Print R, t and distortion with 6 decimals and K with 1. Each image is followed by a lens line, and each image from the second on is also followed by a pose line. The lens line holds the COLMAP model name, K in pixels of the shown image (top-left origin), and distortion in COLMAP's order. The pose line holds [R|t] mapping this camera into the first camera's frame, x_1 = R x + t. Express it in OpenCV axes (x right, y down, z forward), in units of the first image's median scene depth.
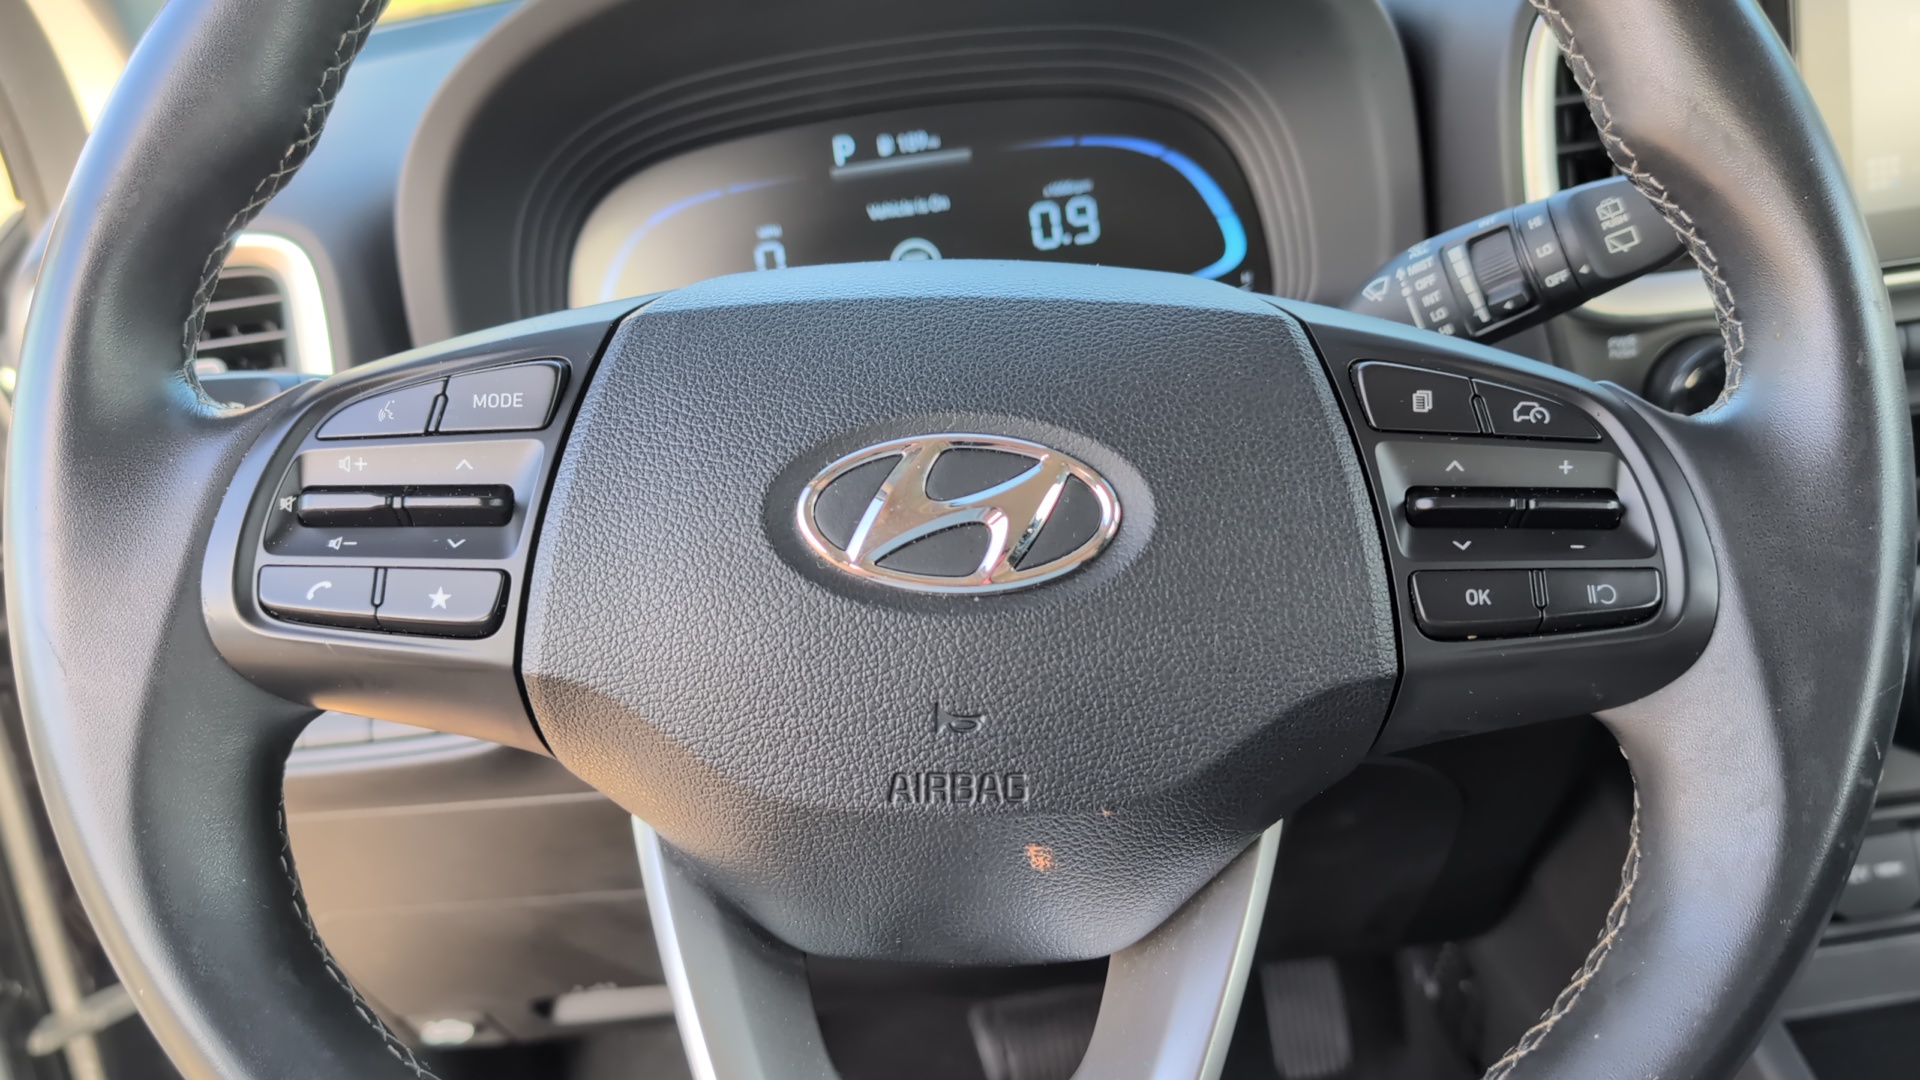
lens RADIAL K [[1646.6, 0, 960.0], [0, 1646.6, 540.0], [0, 0, 1]] dist [-0.016921, -0.009909]
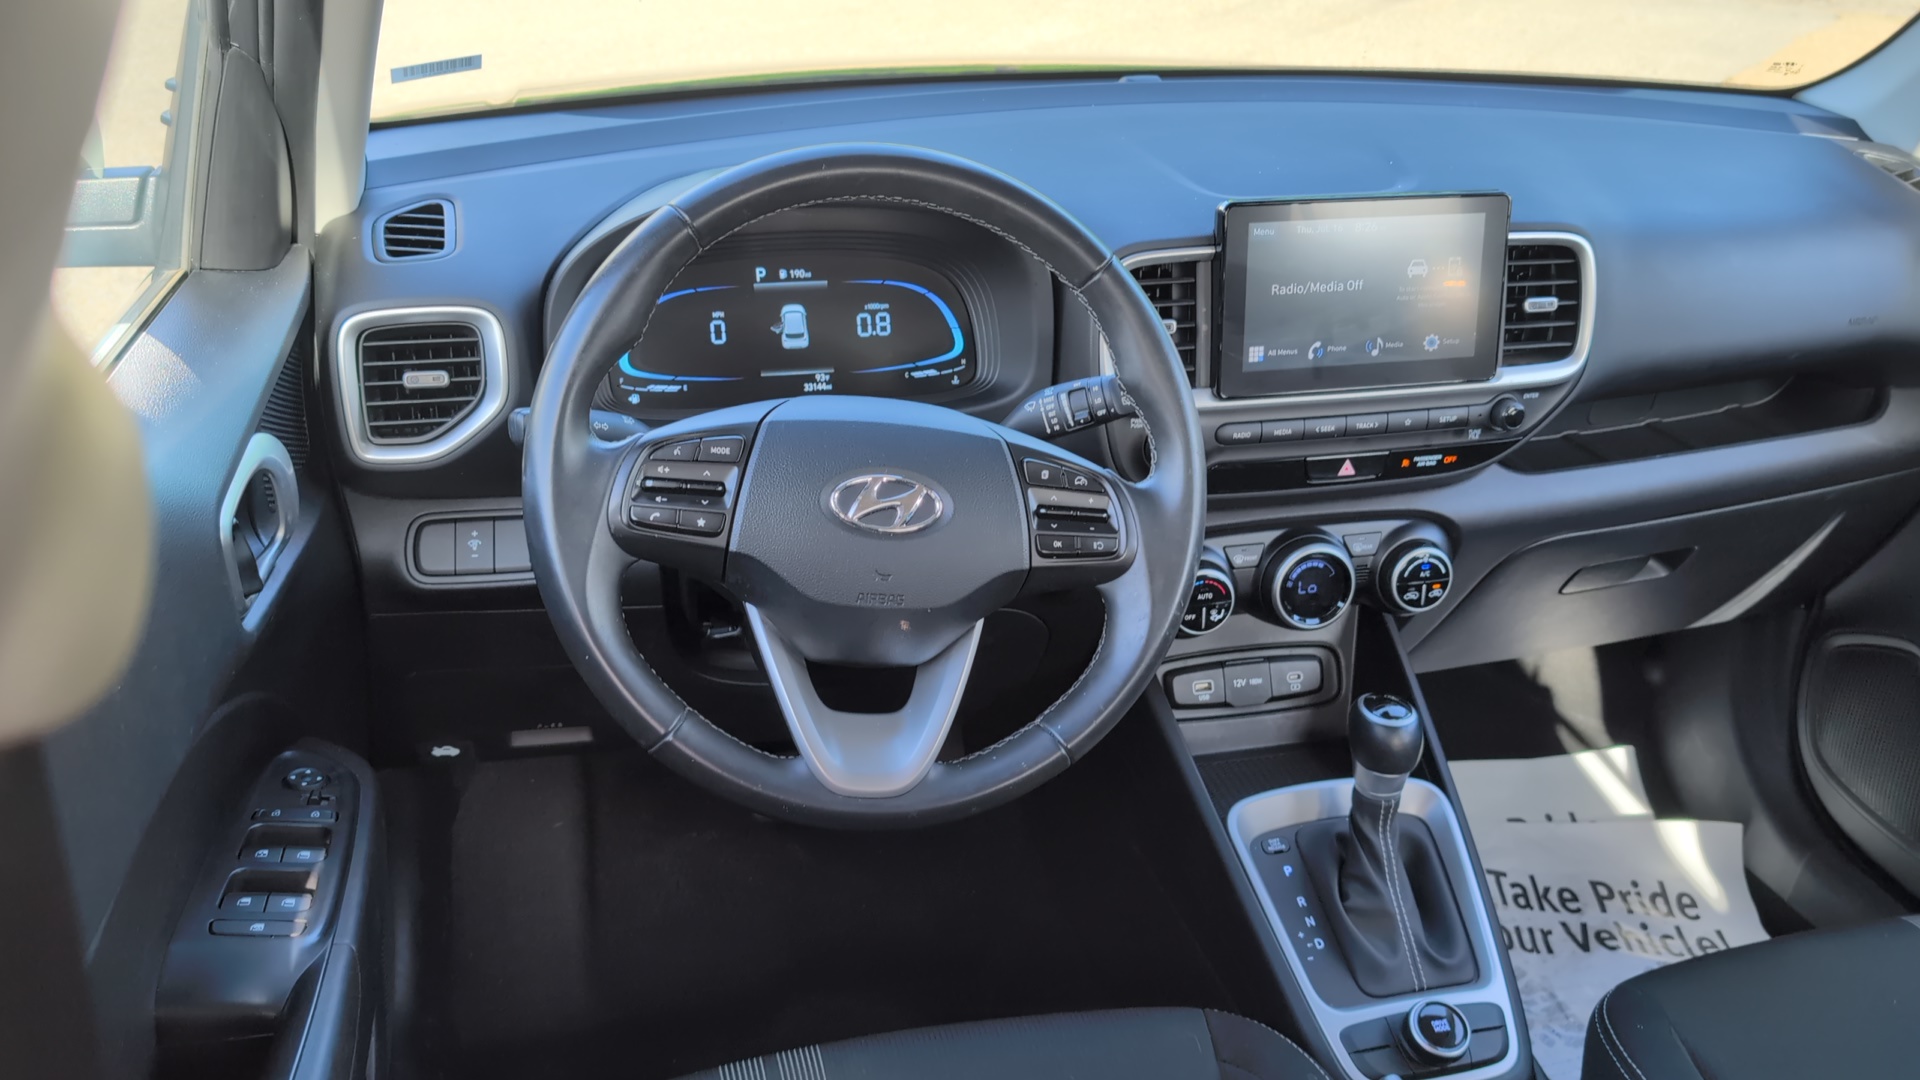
lens RADIAL K [[1601.4, 0, 960.0], [0, 1601.4, 540.0], [0, 0, 1]] dist [0.001484, -0.009478]
pose [[0.970908, 0.060897, 0.231578, -0.499932], [-0.078113, 0.994764, 0.065904, -0.142416], [-0.226352, -0.082075, 0.970581, -1.677545]]
